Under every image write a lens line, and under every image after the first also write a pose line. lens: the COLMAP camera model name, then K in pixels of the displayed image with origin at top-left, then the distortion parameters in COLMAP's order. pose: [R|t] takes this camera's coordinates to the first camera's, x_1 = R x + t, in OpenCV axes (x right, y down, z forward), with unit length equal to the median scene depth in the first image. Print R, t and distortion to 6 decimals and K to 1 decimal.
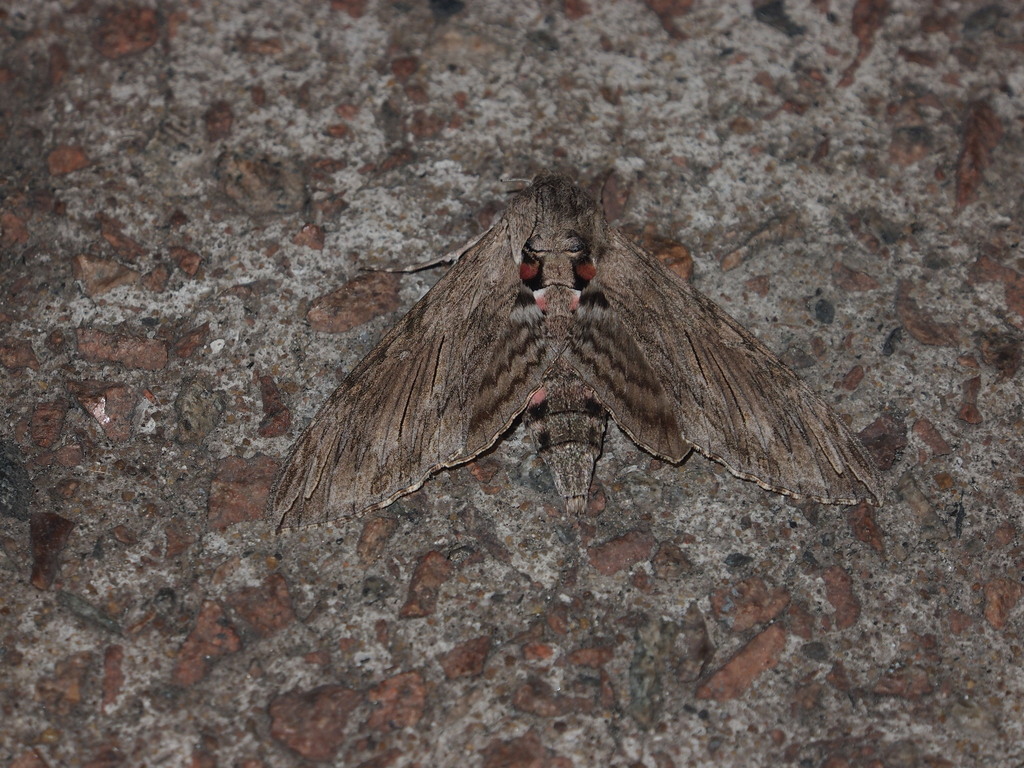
lens RADIAL K [[2774.0, 0, 512.0], [0, 2774.0, 384.0], [0, 0, 1]] dist [-0.054020, -0.694238]
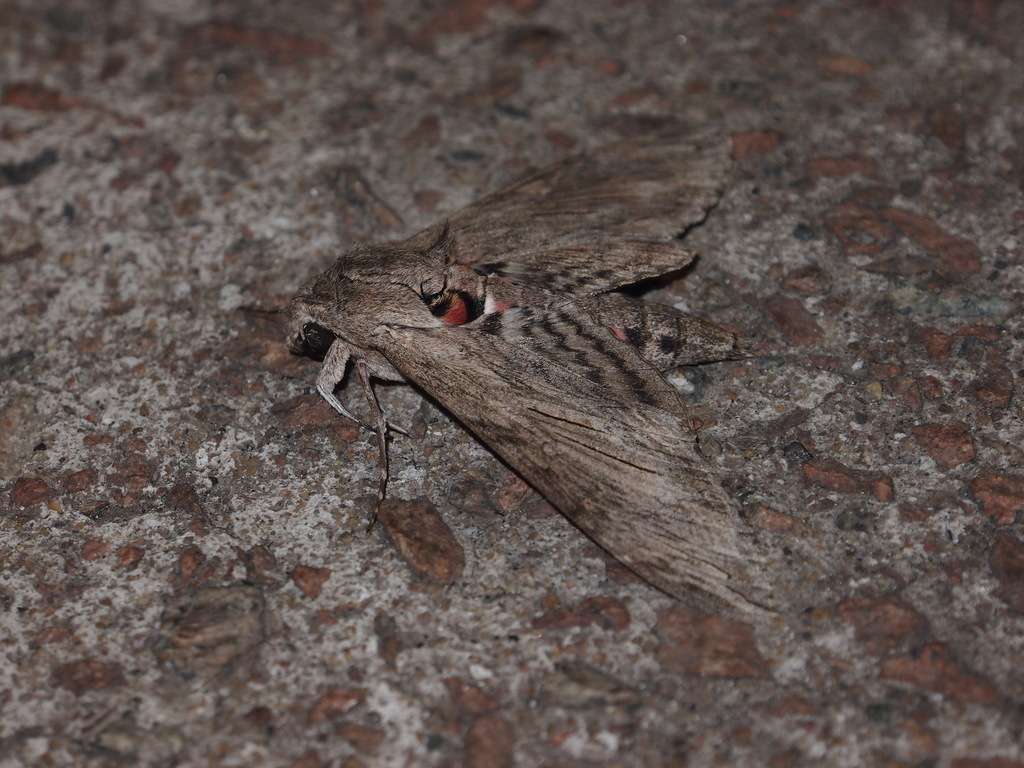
lens RADIAL K [[2774.0, 0, 512.0], [0, 2774.0, 384.0], [0, 0, 1]] dist [-0.054020, -0.694238]
pose [[0.084980, -0.726011, 0.682412, -0.549969], [0.847718, 0.412589, 0.333383, -0.282772], [-0.523596, 0.550162, 0.650515, 0.461756]]
